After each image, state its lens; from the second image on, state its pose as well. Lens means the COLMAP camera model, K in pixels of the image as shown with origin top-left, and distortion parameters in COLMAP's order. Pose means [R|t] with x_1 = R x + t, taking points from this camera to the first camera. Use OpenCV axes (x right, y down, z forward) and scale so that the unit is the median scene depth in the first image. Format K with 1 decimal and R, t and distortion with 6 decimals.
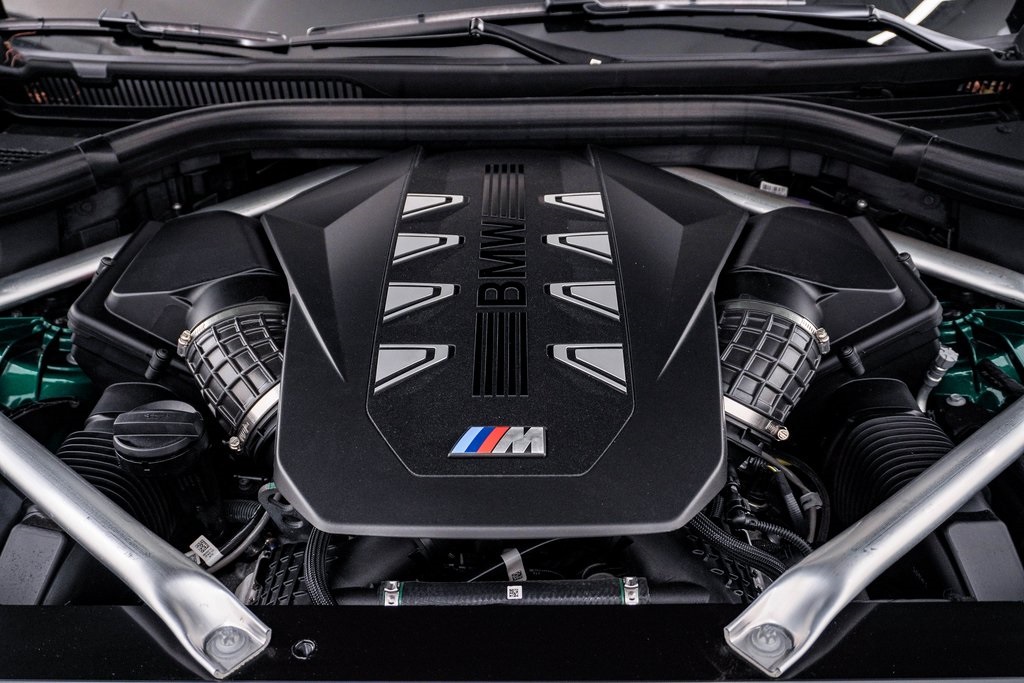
lens RADIAL K [[917.7, 0, 509.7], [0, 917.7, 341.5], [0, 0, 1]] dist [-0.027009, 0.000716]
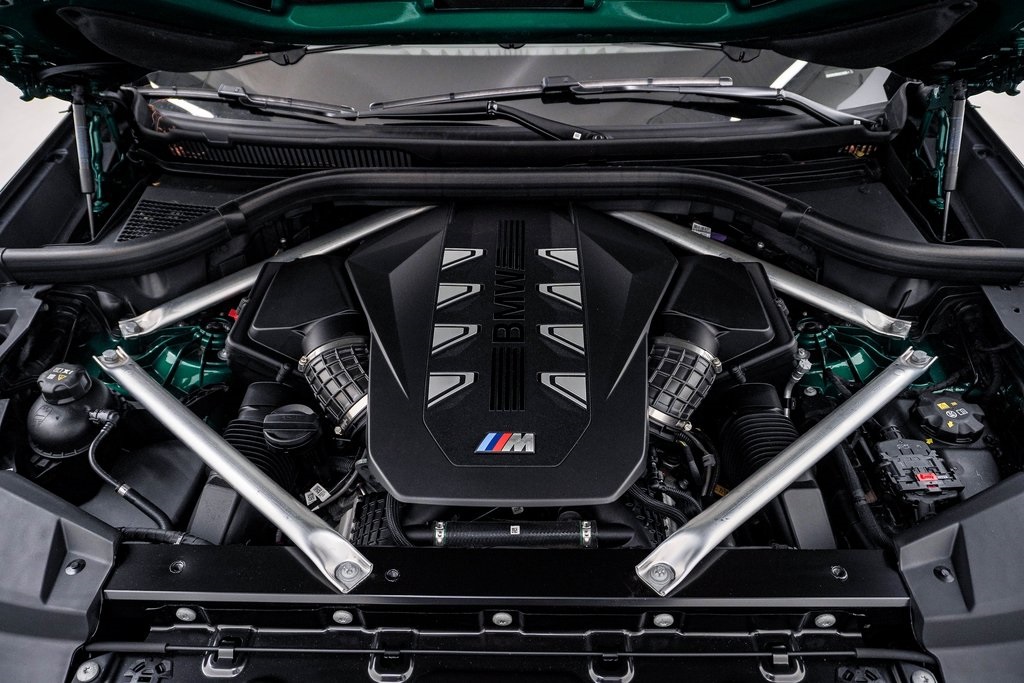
lens RADIAL K [[738.5, 0, 510.2], [0, 738.5, 341.7], [0, 0, 1]] dist [-0.046989, 0.006152]
pose [[0.999932, 0.005720, -0.010205, 0.006554], [-0.004332, 0.991348, 0.131186, -0.193187], [0.010867, -0.131132, 0.991305, -0.215295]]
